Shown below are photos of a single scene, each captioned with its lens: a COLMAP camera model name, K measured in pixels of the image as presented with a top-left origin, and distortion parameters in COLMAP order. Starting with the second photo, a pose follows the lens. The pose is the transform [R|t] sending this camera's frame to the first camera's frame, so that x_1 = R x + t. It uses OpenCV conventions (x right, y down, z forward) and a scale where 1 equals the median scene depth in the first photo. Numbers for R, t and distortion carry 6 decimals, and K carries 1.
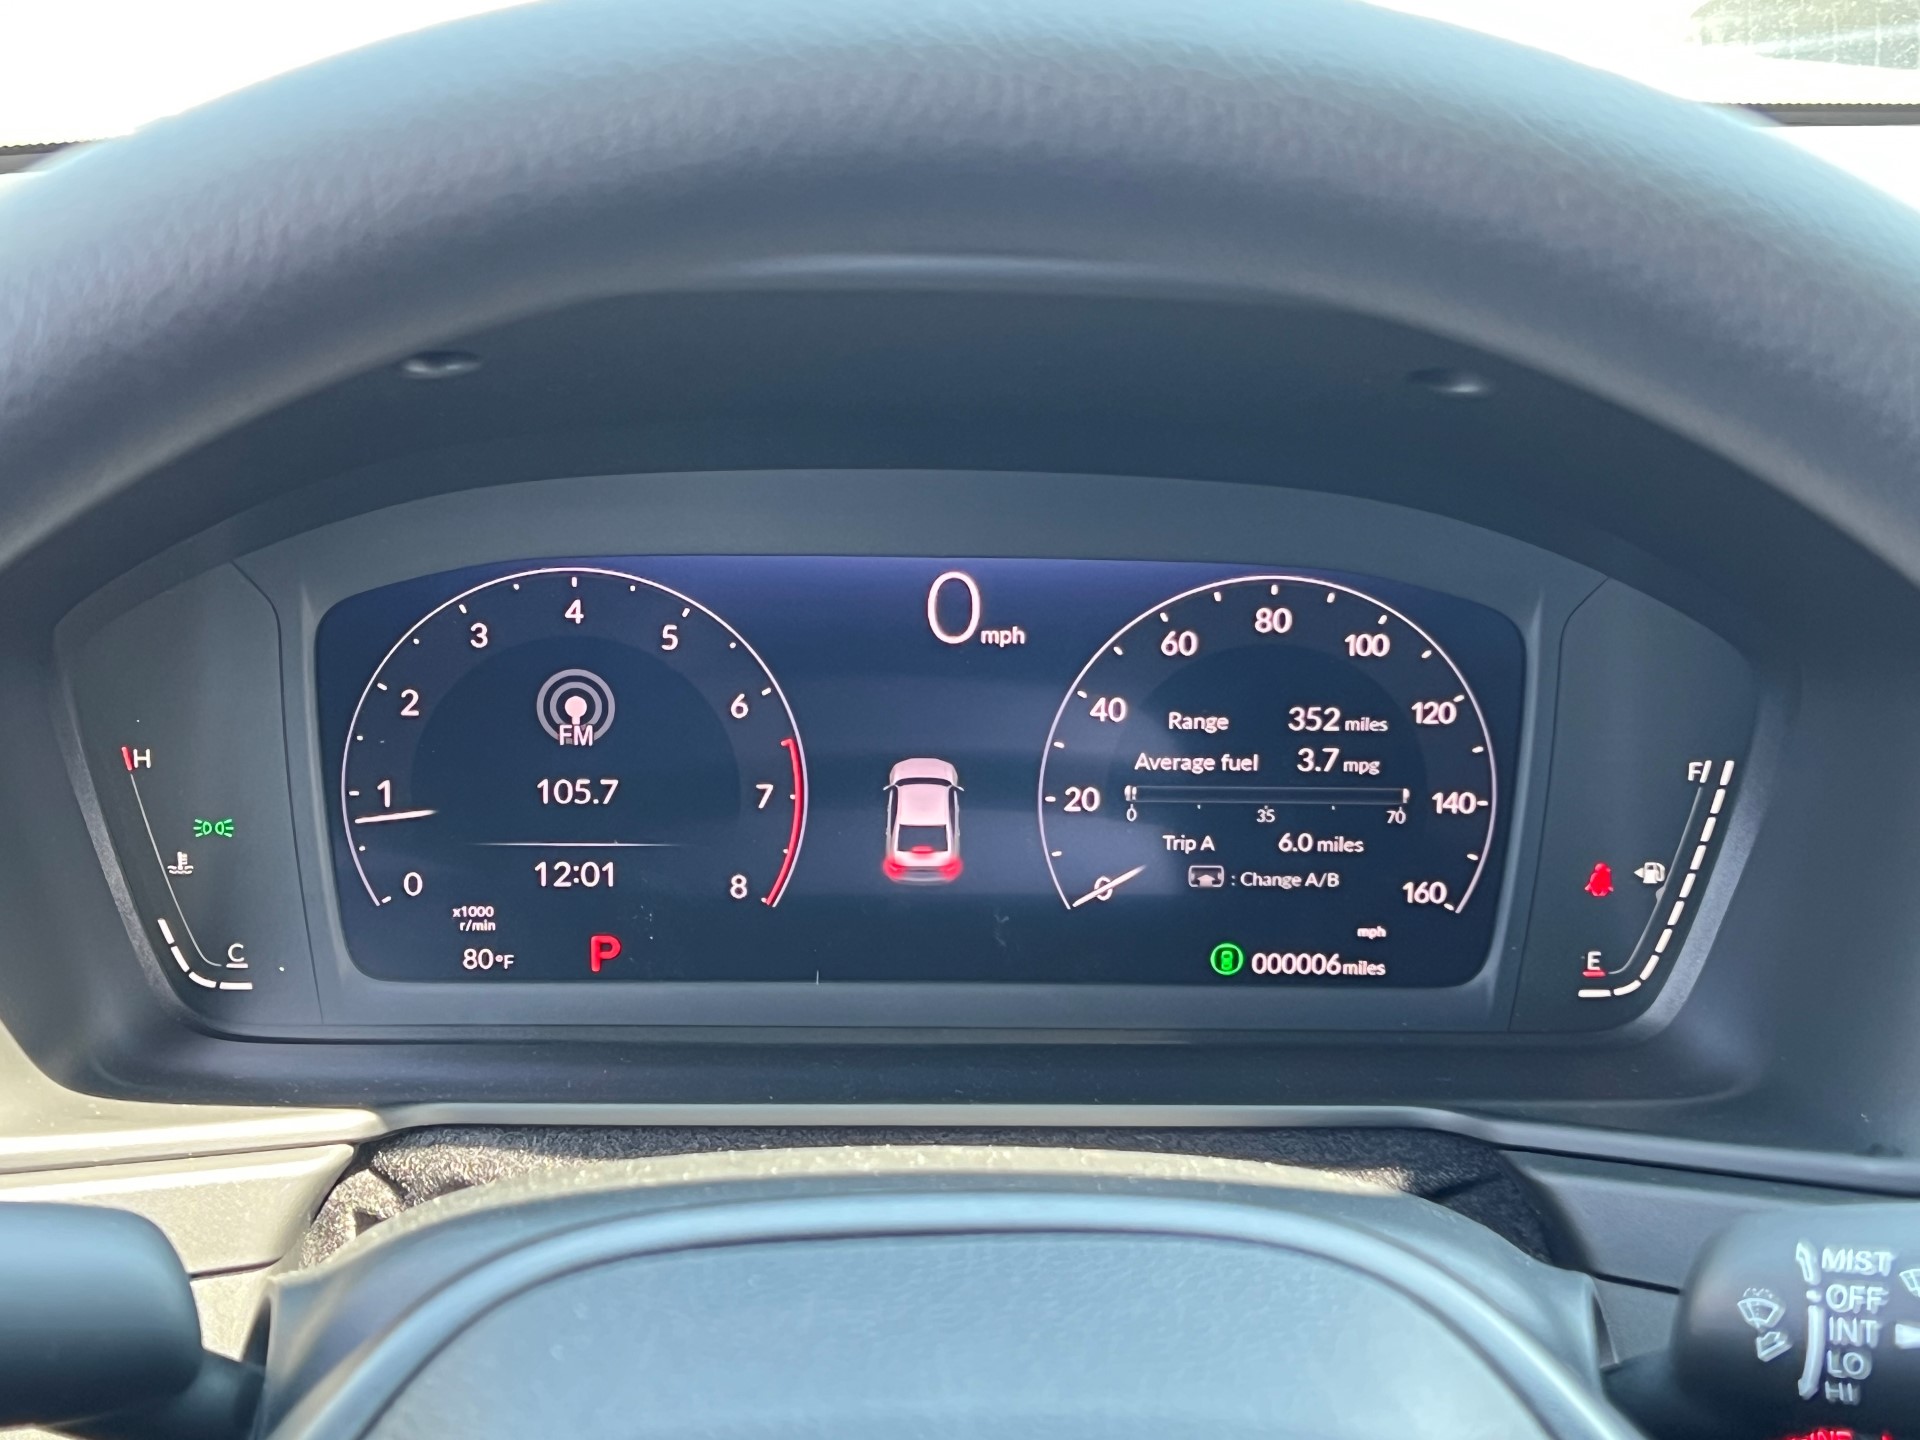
lens RADIAL K [[3090.5, 0, 959.0], [0, 3090.5, 716.4], [0, 0, 1]] dist [0.090939, 0.000000]
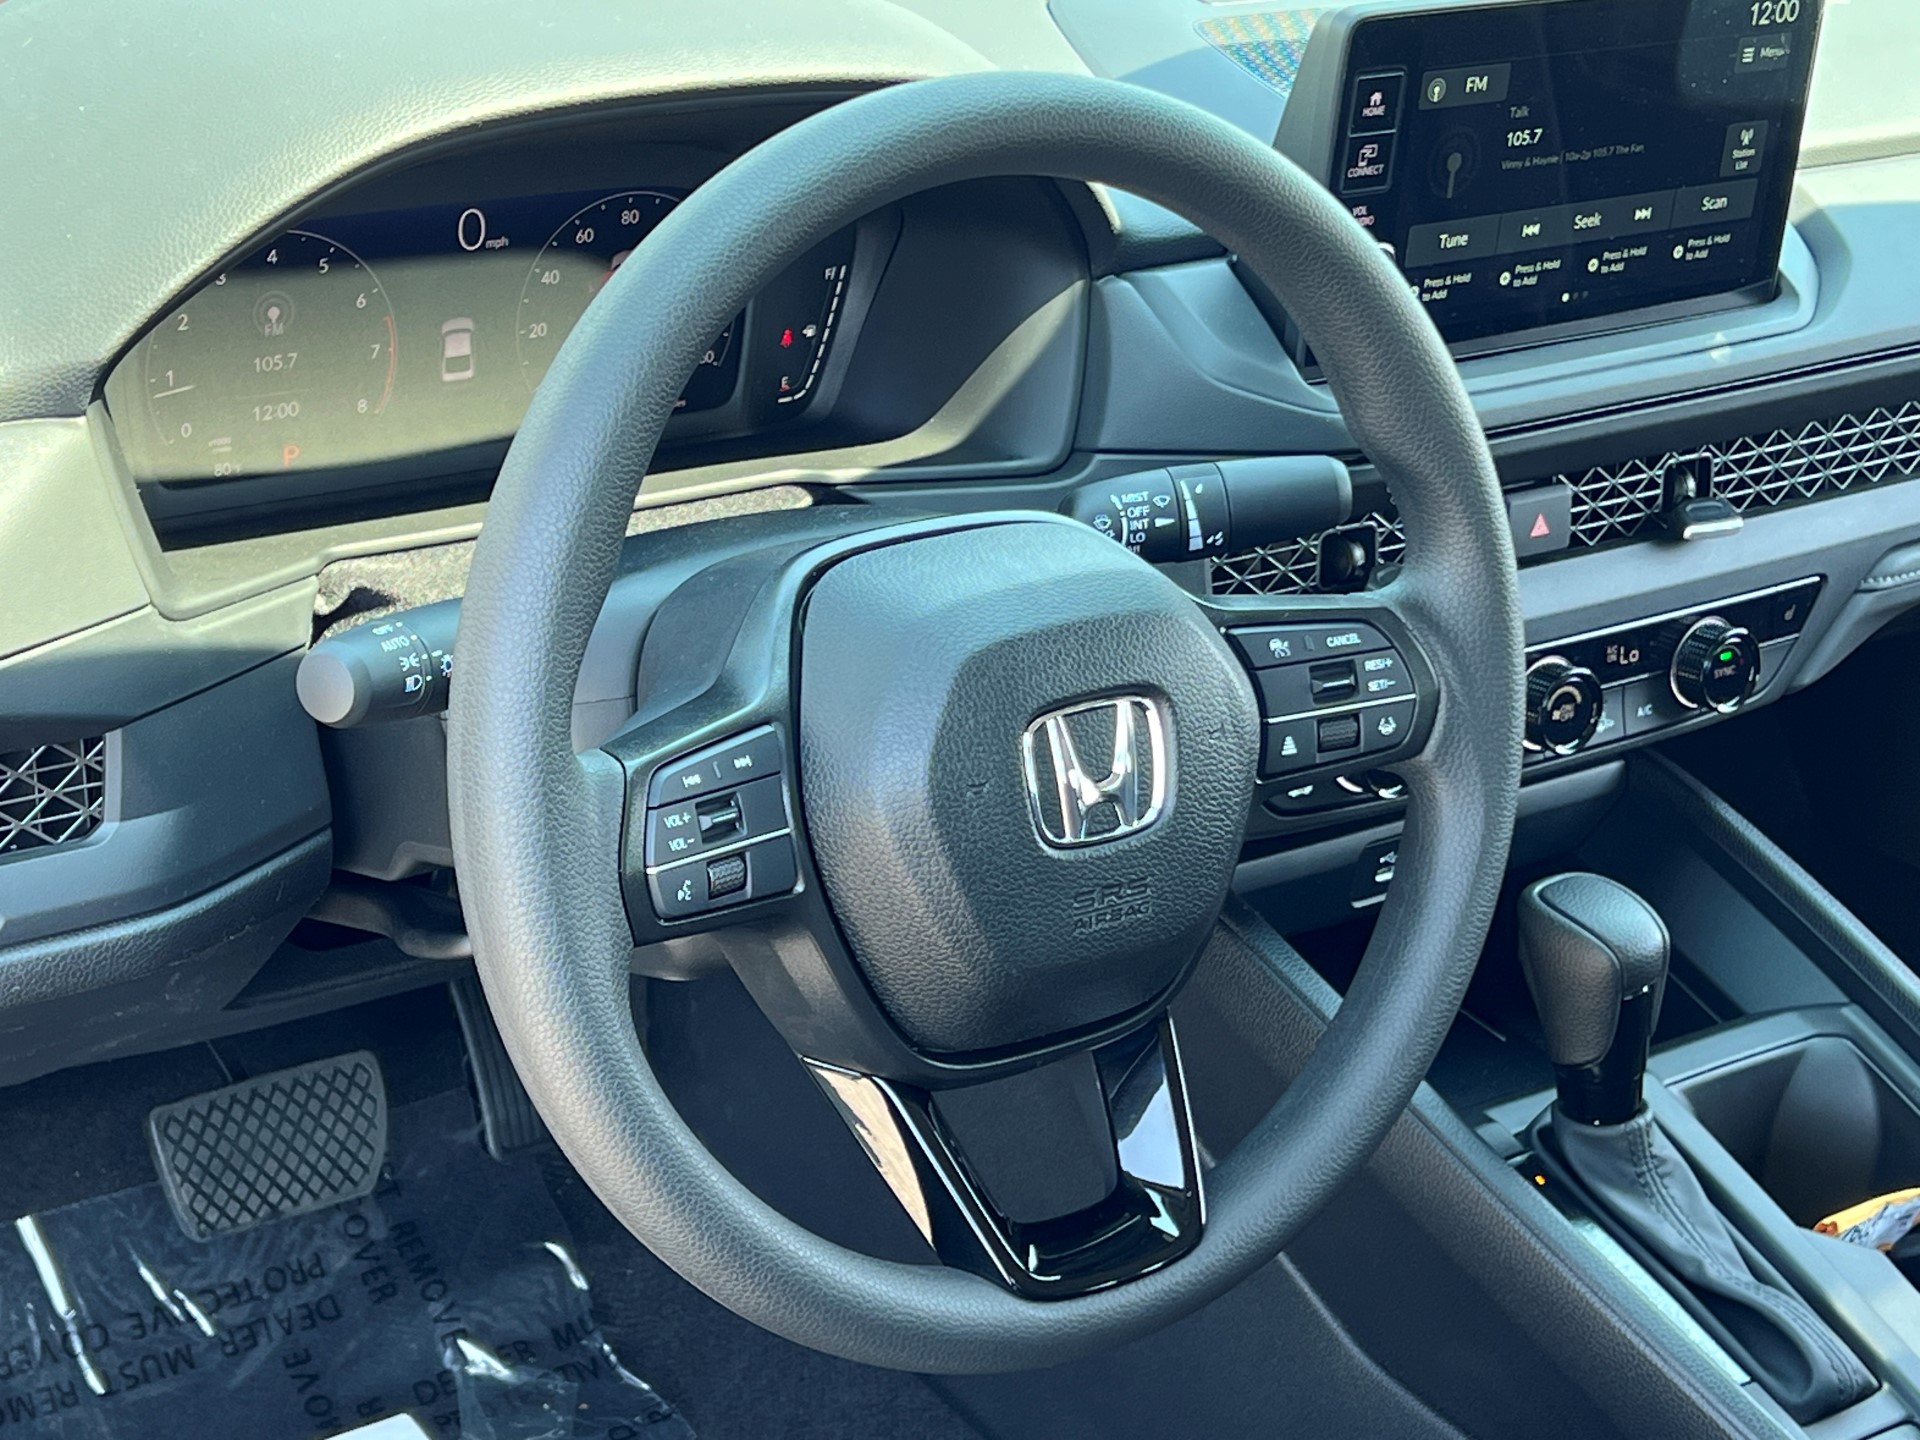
lens RADIAL K [[3671.0, 0, 958.8], [0, 3671.0, 720.6], [0, 0, 1]] dist [0.024752, 0.000000]
pose [[0.823292, -0.181876, 0.537690, -1.407982], [0.072196, 0.973135, 0.218623, -0.298381], [-0.563007, -0.141172, 0.814305, -1.314304]]
